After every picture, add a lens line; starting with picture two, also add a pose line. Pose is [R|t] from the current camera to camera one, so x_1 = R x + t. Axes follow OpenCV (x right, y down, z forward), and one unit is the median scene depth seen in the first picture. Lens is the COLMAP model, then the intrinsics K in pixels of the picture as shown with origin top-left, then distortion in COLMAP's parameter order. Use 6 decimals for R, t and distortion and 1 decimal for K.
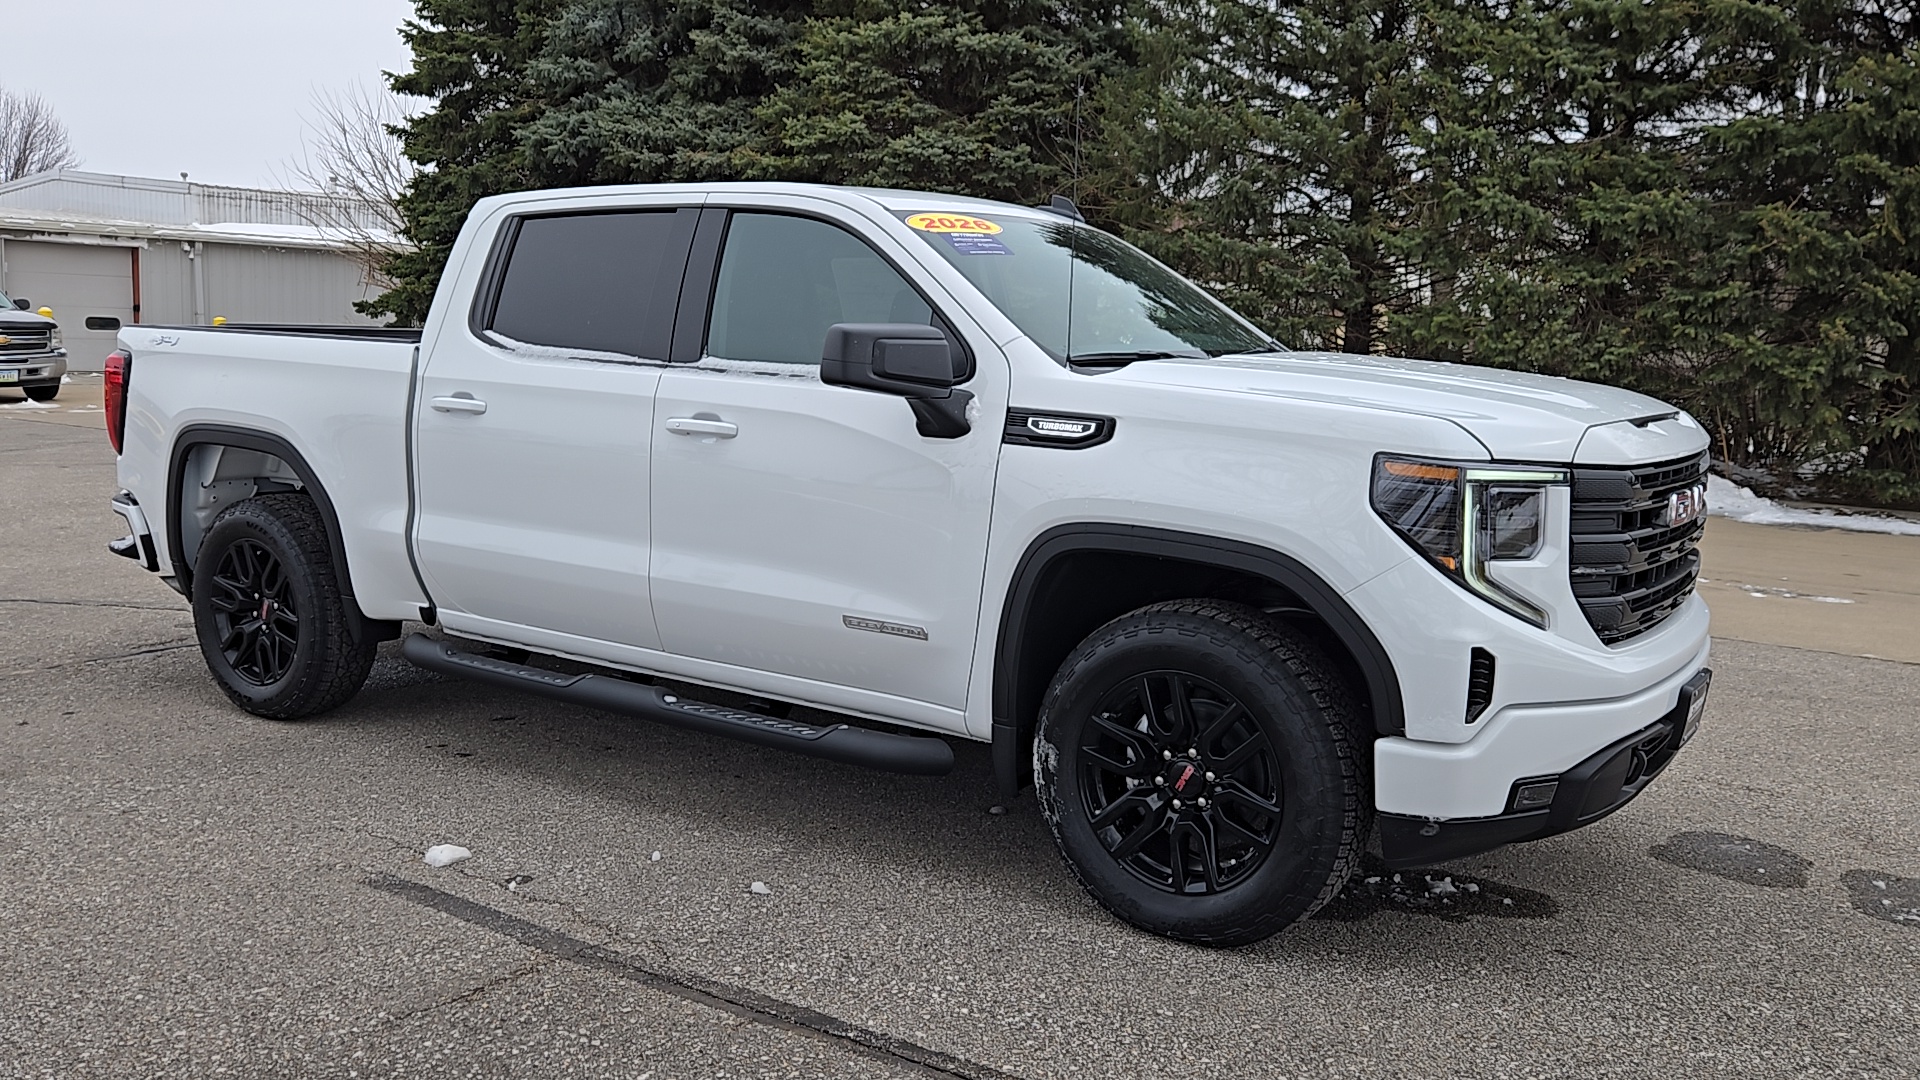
lens RADIAL K [[1608.5, 0, 960.0], [0, 1608.5, 540.0], [0, 0, 1]] dist [0.017598, -0.004553]
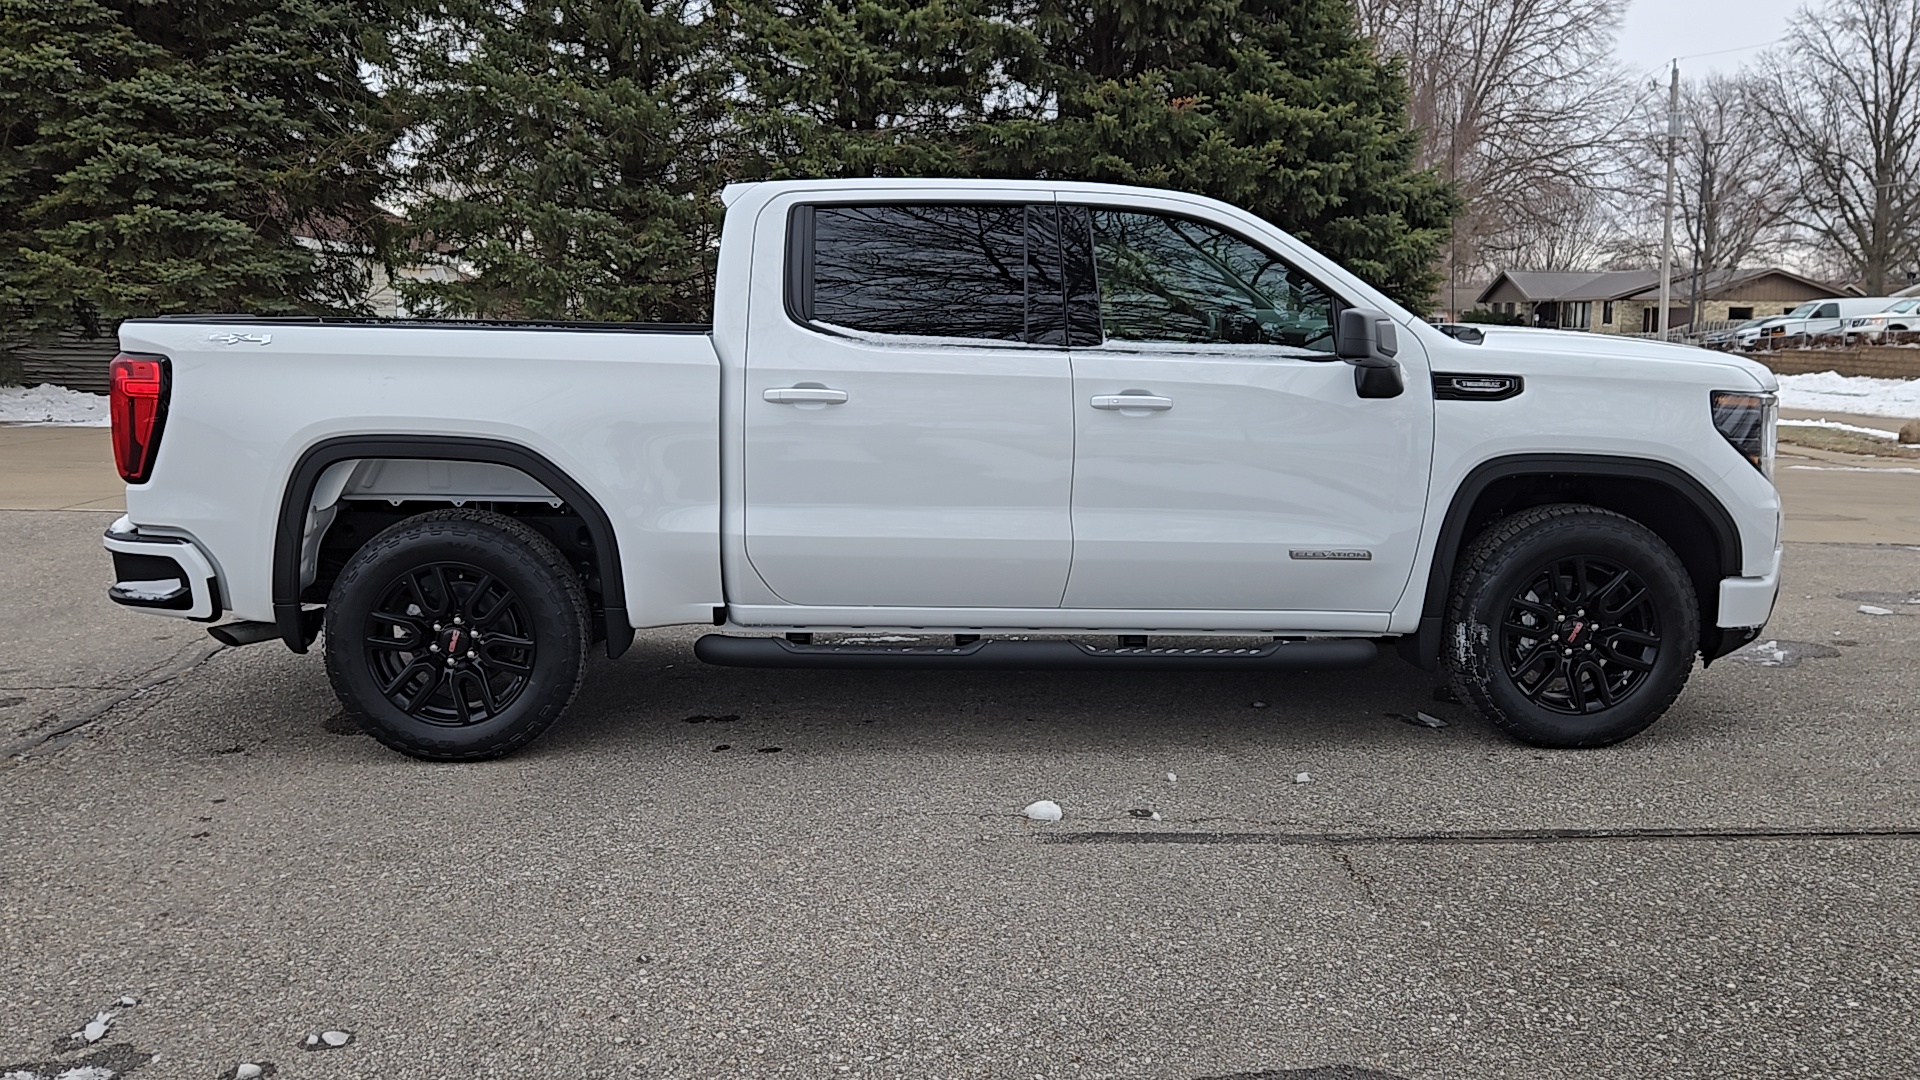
lens RADIAL K [[1608.5, 0, 960.0], [0, 1608.5, 540.0], [0, 0, 1]] dist [0.017598, -0.004553]
pose [[0.802251, -0.101172, 0.588351, -0.841592], [0.087352, 0.994822, 0.051958, -0.038801], [-0.590561, 0.009711, 0.806934, 0.142325]]
